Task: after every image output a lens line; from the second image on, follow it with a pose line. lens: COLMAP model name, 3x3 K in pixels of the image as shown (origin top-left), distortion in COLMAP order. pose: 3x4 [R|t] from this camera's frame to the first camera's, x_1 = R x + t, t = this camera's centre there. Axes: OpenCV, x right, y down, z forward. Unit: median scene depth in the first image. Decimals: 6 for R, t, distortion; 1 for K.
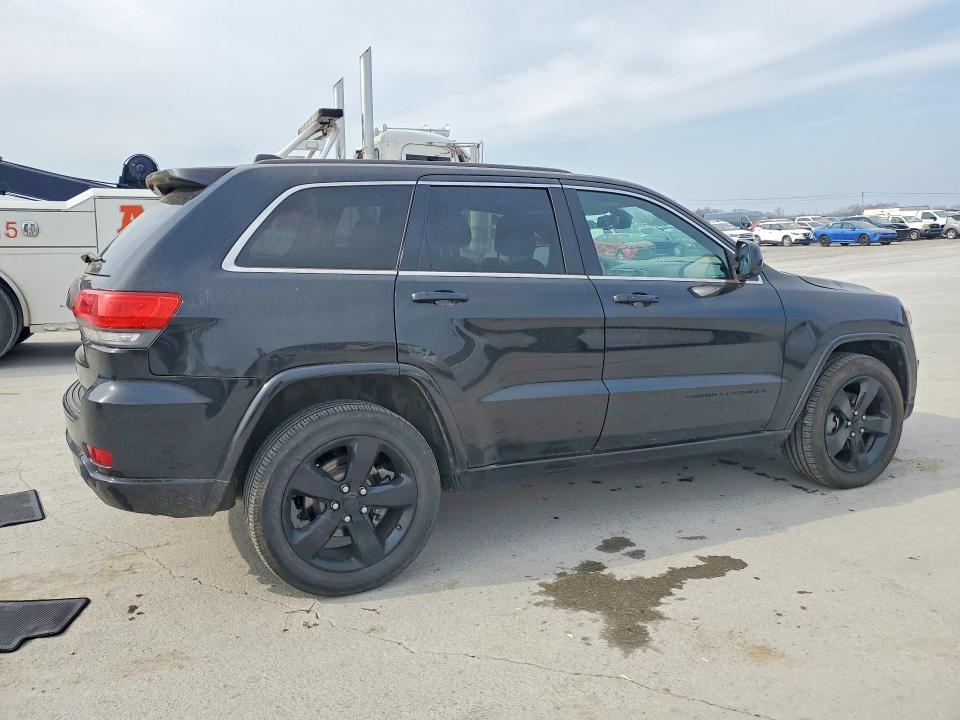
lens RADIAL K [[693.4, 0, 475.6], [0, 693.4, 360.0], [0, 0, 1]] dist [-0.000031, -0.001046]
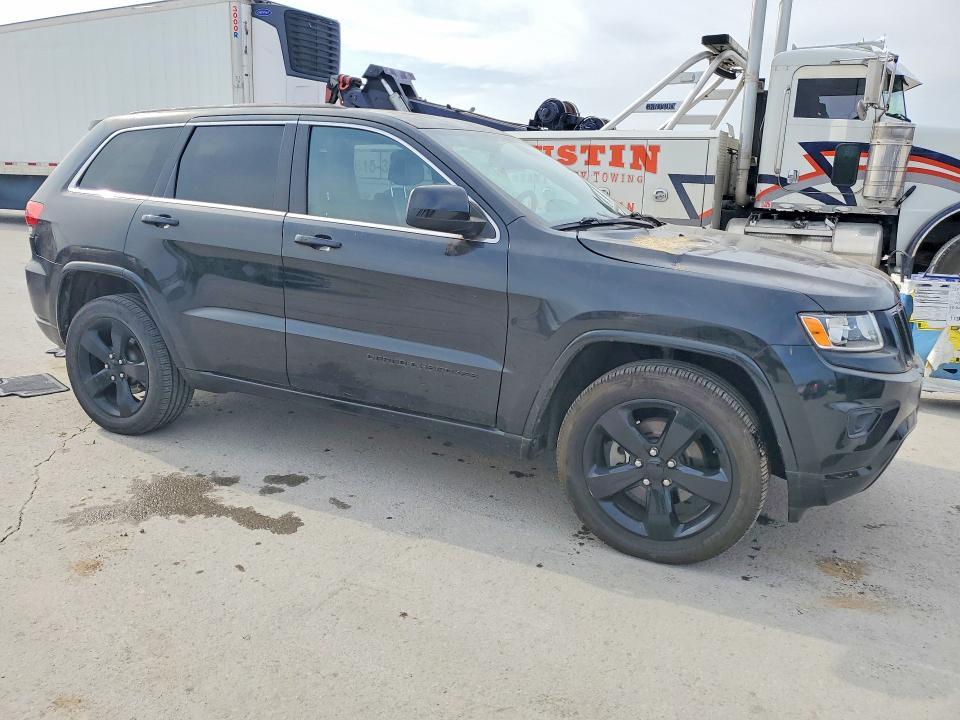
lens RADIAL K [[693.4, 0, 475.6], [0, 693.4, 360.0], [0, 0, 1]] dist [-0.000031, -0.001046]
pose [[0.660728, 0.209972, -0.720659, 1.152528], [-0.149836, 0.977651, 0.147475, -0.106040], [0.735519, 0.010540, 0.677423, 0.539191]]
